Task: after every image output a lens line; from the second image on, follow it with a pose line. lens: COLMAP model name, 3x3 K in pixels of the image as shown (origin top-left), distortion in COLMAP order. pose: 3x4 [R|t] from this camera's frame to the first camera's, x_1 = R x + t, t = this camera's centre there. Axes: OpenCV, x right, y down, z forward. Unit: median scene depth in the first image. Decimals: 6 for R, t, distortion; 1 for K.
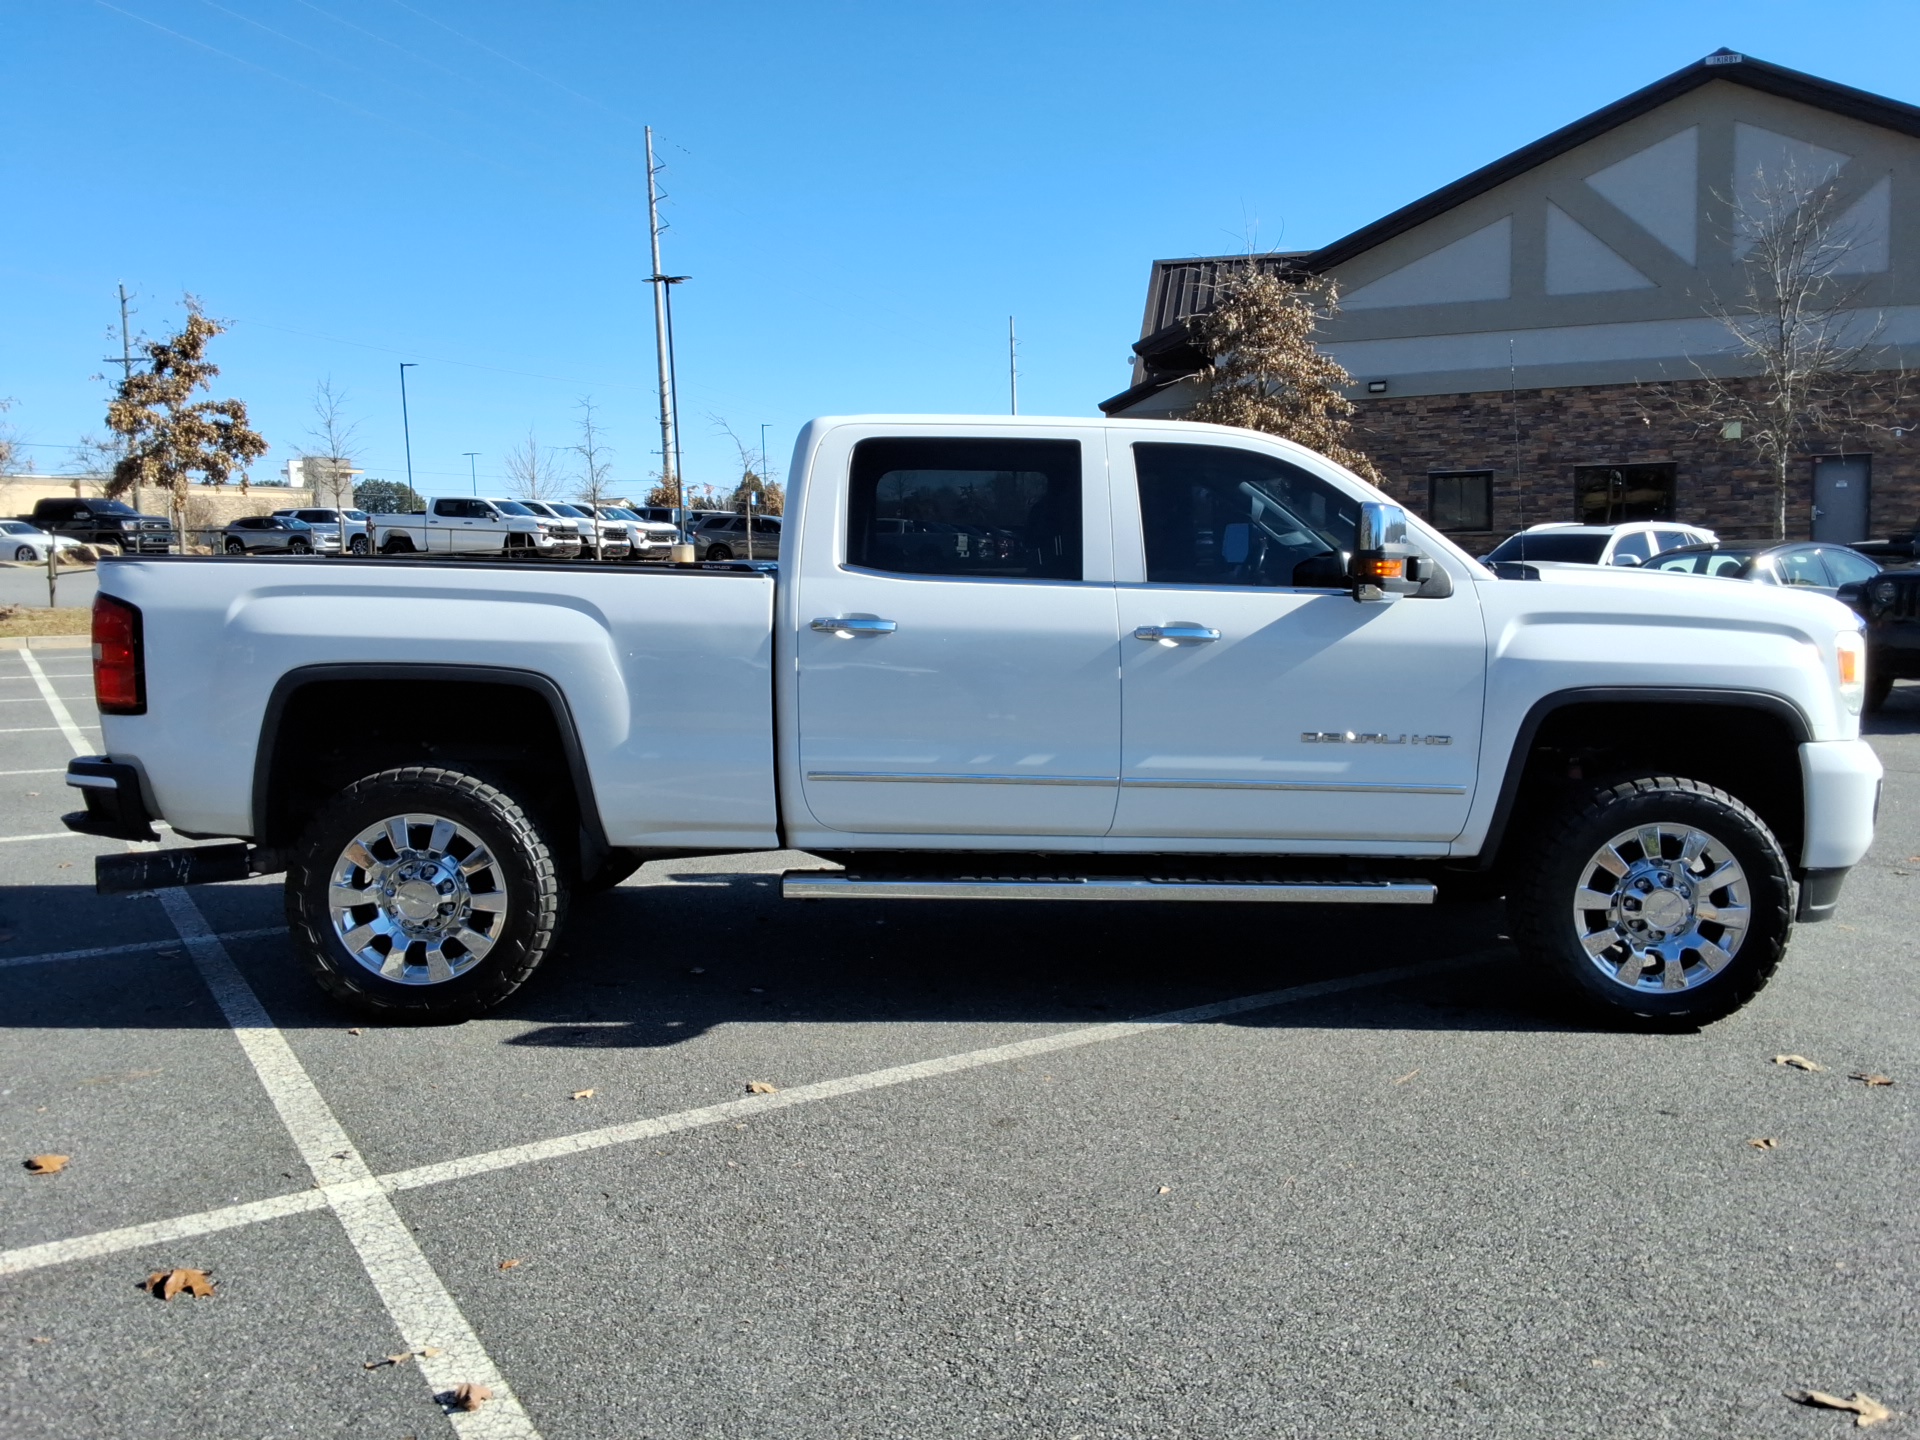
lens RADIAL K [[1533.2, 0, 975.4], [0, 1533.2, 725.7], [0, 0, 1]] dist [0.097007, -0.136791]
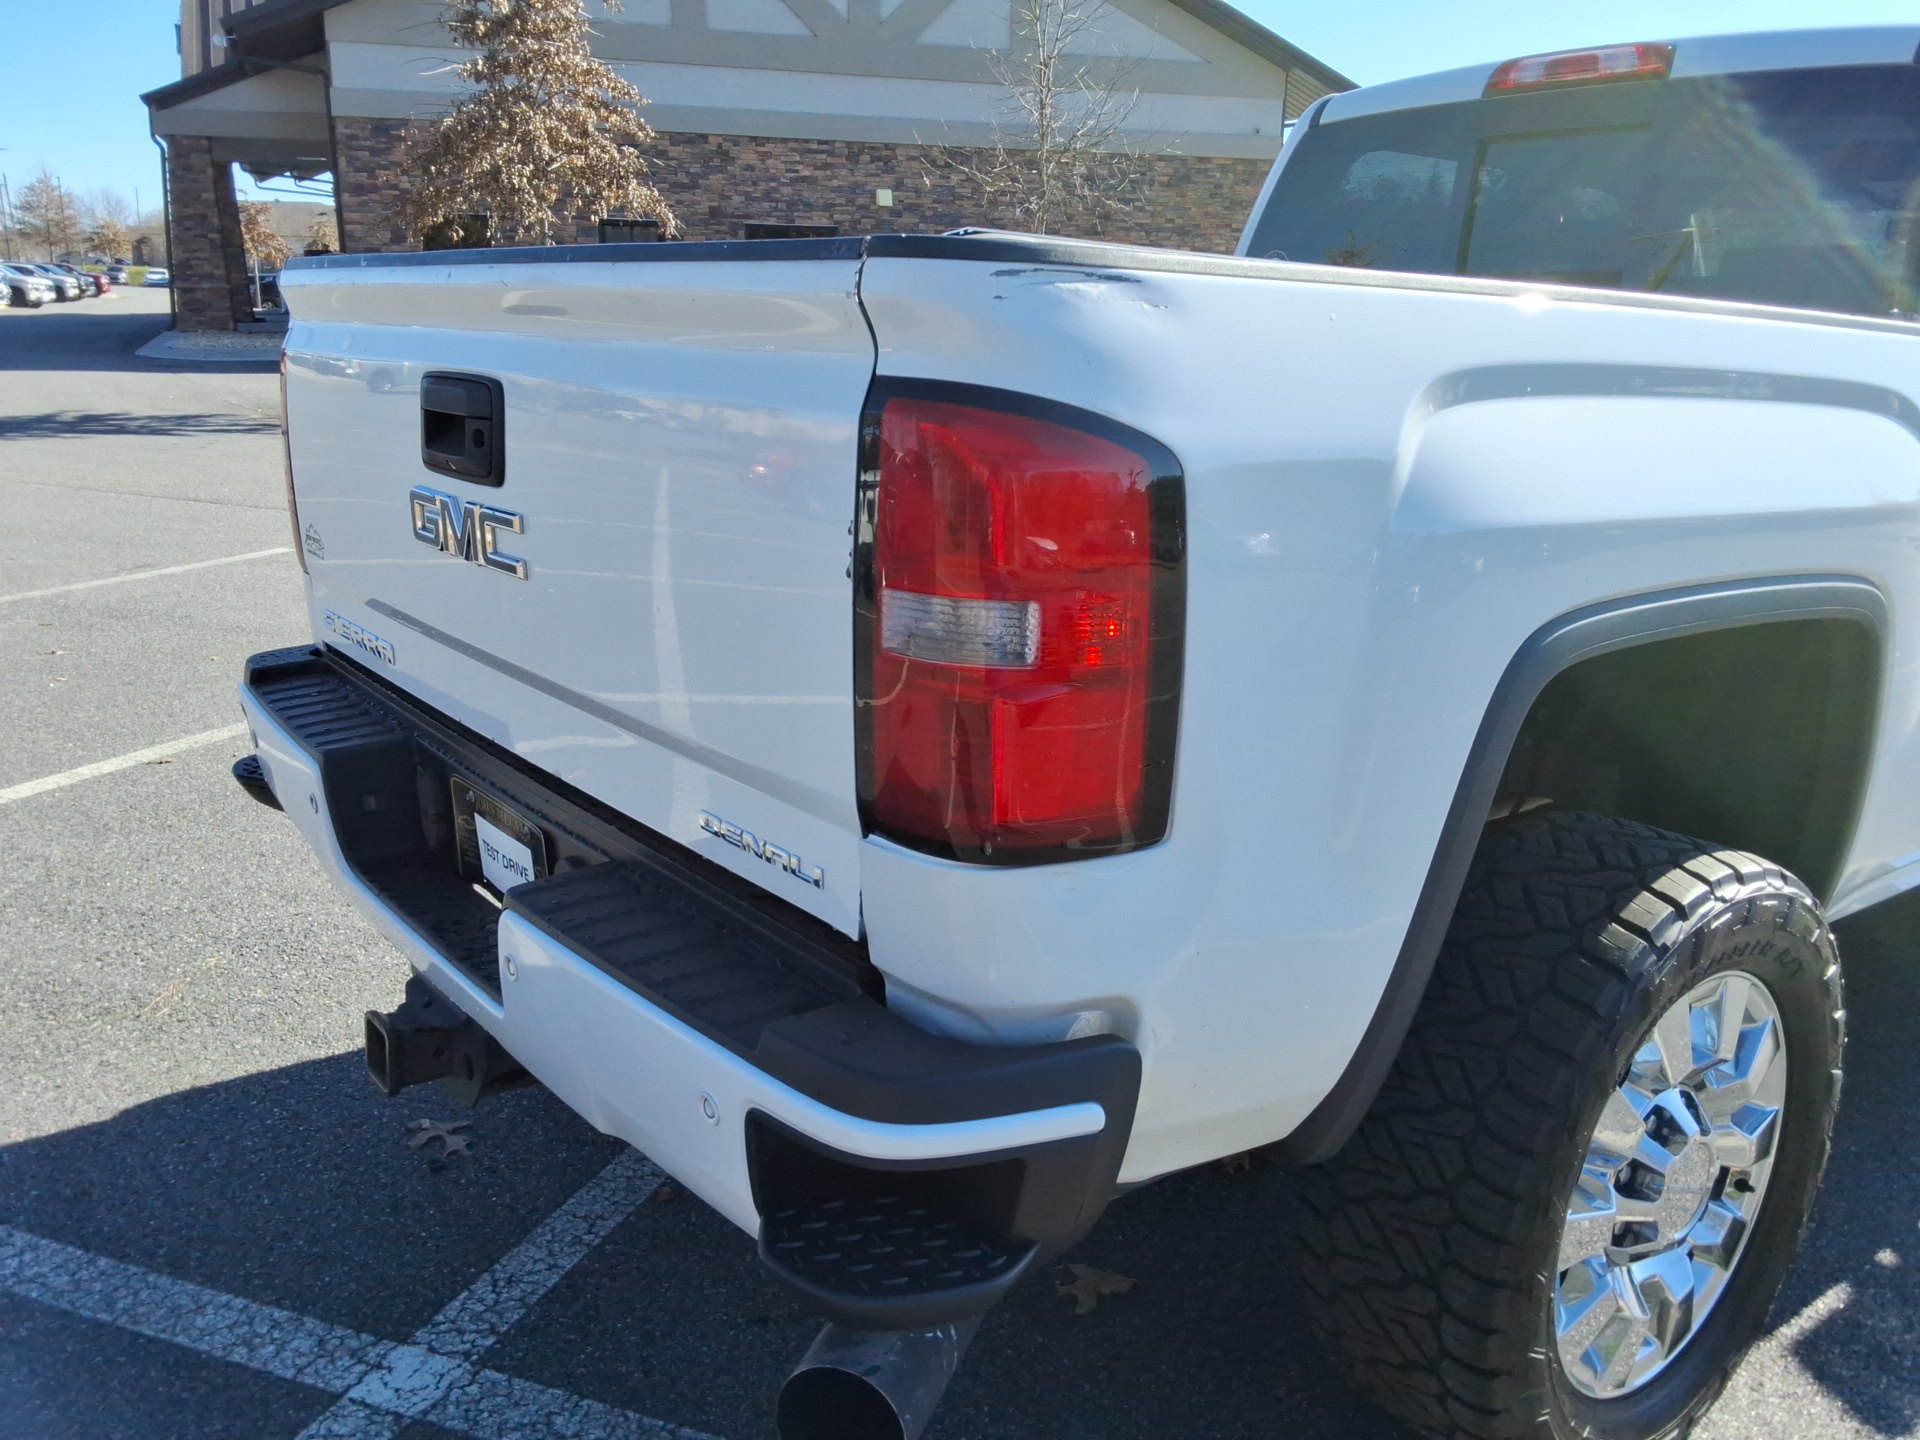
lens RADIAL K [[1533.2, 0, 985.7], [0, 1533.2, 716.3], [0, 0, 1]] dist [0.097007, -0.136791]
pose [[0.787218, -0.129348, 0.602957, -0.119558], [0.040908, 0.986555, 0.158230, -0.012266], [-0.615317, -0.099895, 0.781925, 0.135134]]
